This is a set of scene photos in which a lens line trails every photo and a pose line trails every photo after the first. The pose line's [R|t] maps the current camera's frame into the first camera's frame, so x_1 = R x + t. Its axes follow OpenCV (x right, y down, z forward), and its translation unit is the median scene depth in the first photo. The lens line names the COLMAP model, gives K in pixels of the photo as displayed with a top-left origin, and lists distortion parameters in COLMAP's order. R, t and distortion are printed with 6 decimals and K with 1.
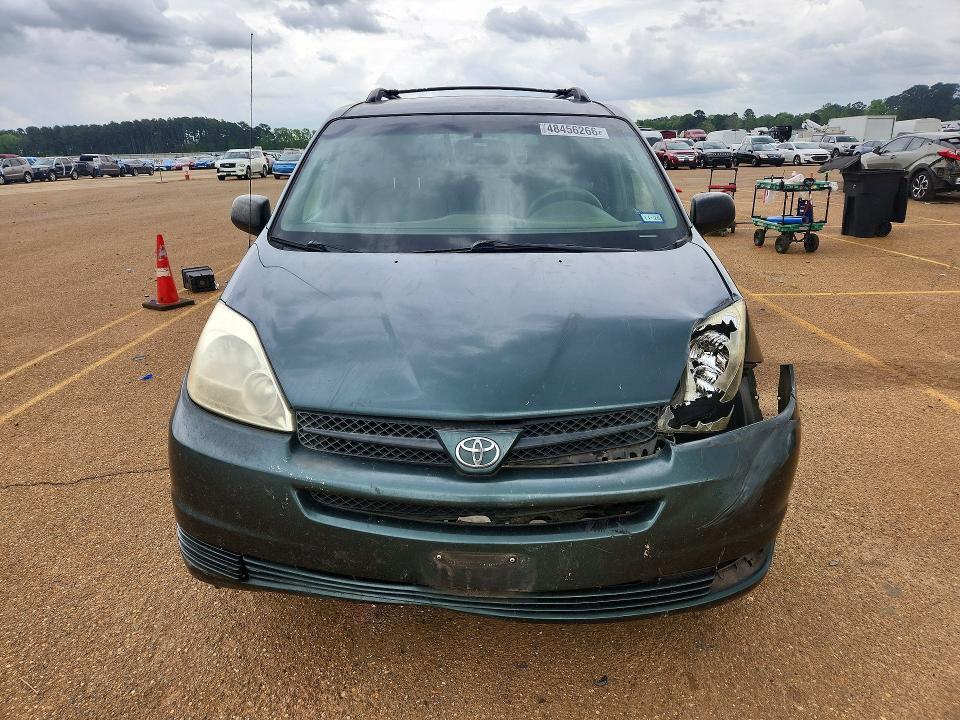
lens RADIAL K [[731.8, 0, 462.4], [0, 731.8, 359.7], [0, 0, 1]] dist [0.067058, -0.074744]
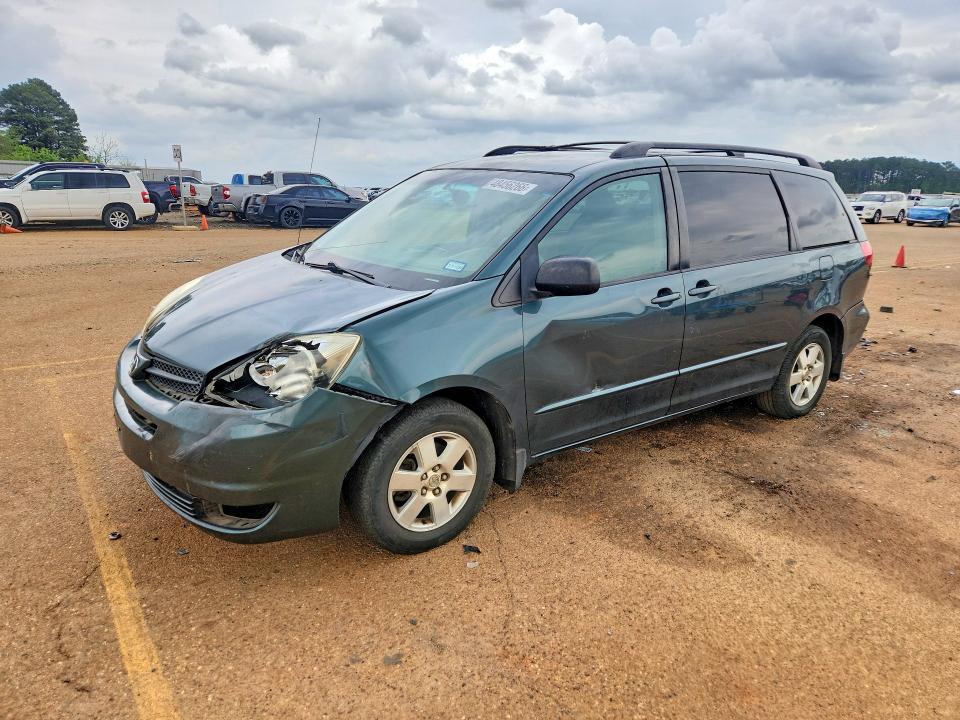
lens RADIAL K [[731.8, 0, 462.4], [0, 731.8, 359.7], [0, 0, 1]] dist [0.067058, -0.074744]
pose [[0.528775, 0.225897, -0.818149, 0.656687], [-0.263154, 0.960065, 0.095003, -0.090634], [0.806936, 0.165064, 0.567104, 0.224964]]
